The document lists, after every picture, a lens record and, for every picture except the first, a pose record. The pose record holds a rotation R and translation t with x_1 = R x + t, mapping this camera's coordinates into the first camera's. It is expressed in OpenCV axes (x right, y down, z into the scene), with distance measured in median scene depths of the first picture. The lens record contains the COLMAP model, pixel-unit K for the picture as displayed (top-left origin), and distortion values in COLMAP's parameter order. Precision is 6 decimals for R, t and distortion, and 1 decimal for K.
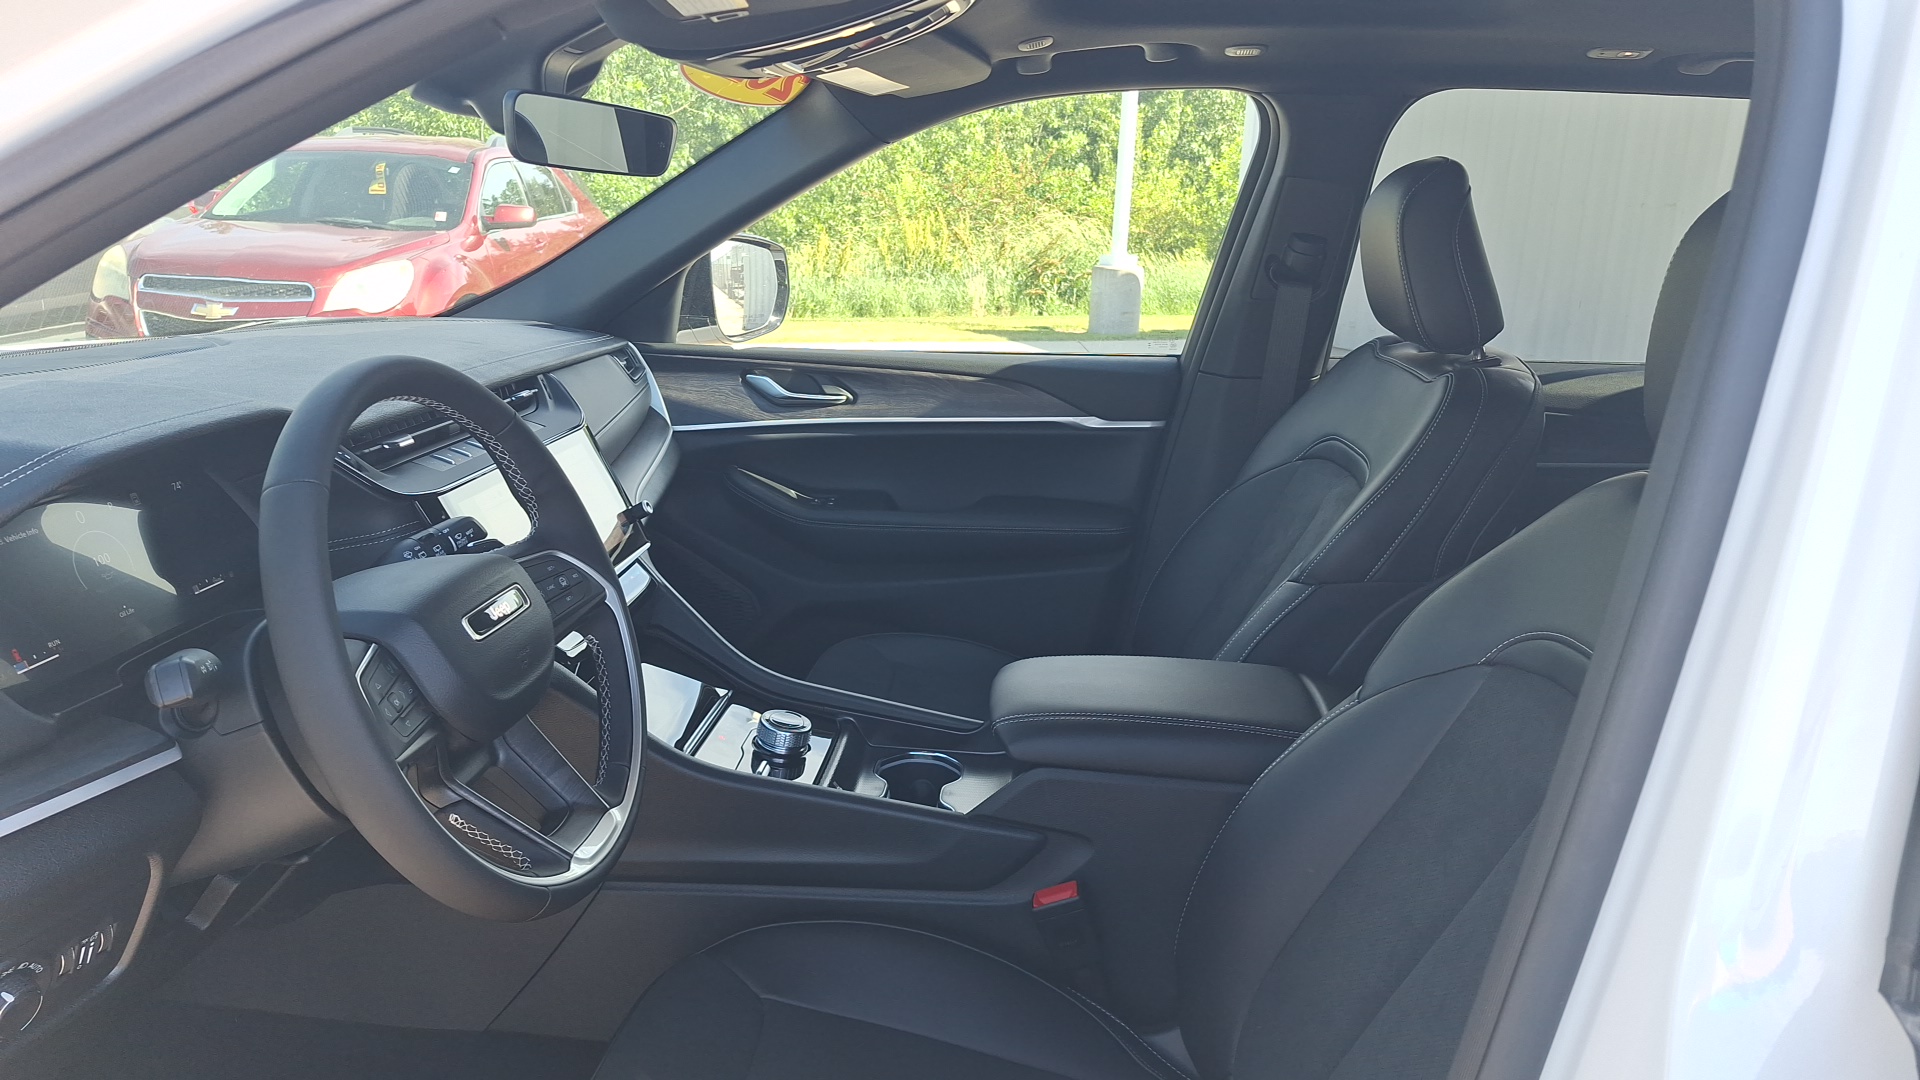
lens RADIAL K [[1336.2, 0, 946.3], [0, 1336.2, 528.8], [0, 0, 1]] dist [0.070367, -0.085995]
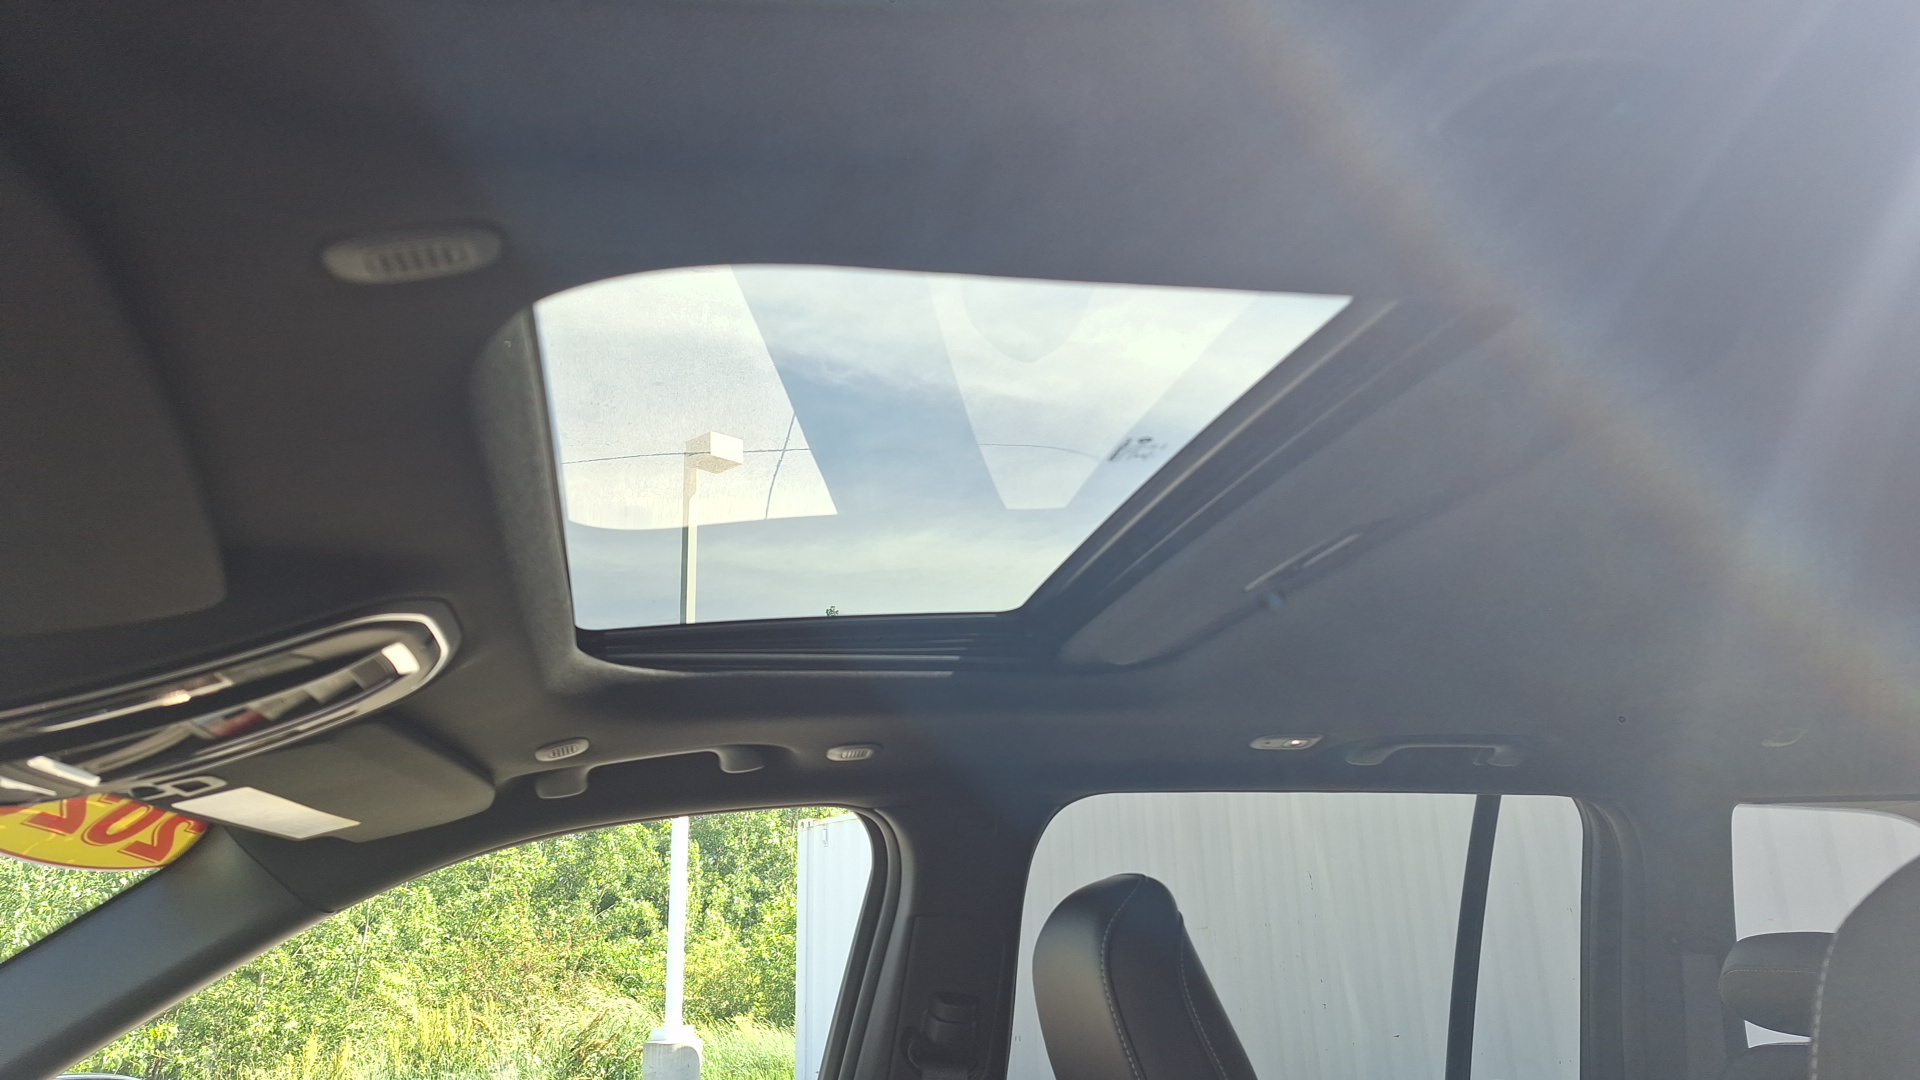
lens RADIAL K [[1336.2, 0, 946.3], [0, 1336.2, 528.8], [0, 0, 1]] dist [0.070367, -0.085995]
pose [[0.946487, 0.018862, 0.322191, 0.024997], [0.152328, 0.853995, -0.497482, -0.074424], [-0.284533, 0.519939, 0.805422, 0.291351]]
